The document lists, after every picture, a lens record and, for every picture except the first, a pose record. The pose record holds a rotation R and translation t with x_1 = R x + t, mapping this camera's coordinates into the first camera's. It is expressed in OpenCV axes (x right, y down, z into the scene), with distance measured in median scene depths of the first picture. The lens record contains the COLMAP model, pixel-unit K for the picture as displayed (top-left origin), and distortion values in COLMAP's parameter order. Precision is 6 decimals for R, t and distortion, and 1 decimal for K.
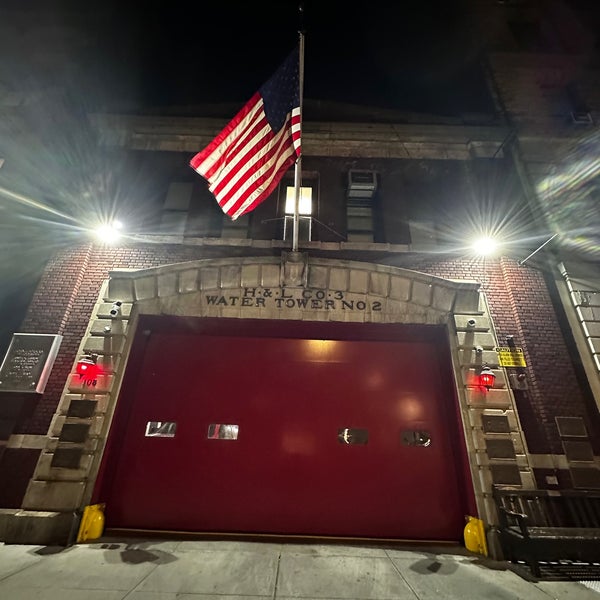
lens RADIAL K [[316.0, 0, 300.7], [0, 316.0, 300.9], [0, 0, 1]] dist [-0.002267, -0.000093]
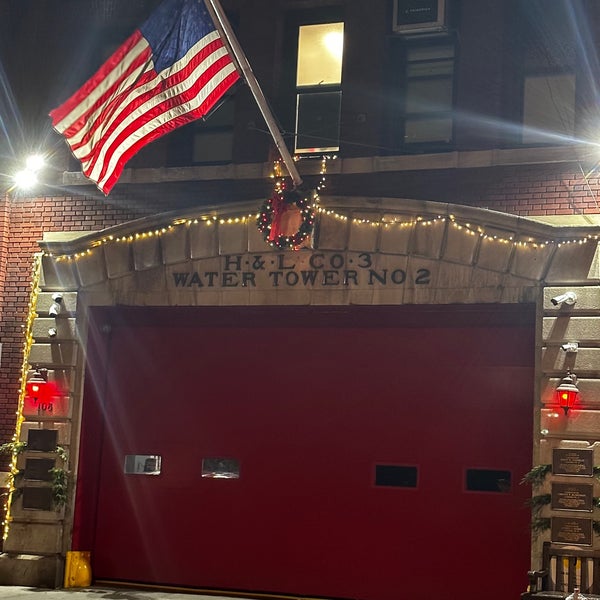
lens RADIAL K [[1396.3, 0, 300.1], [0, 1396.3, 290.4], [0, 0, 1]] dist [0.042616, -0.040839]
pose [[0.913390, -0.044230, -0.404676, 1.103671], [0.148854, 0.961528, 0.230884, -0.607821], [0.378895, -0.271125, 0.884833, -1.453052]]
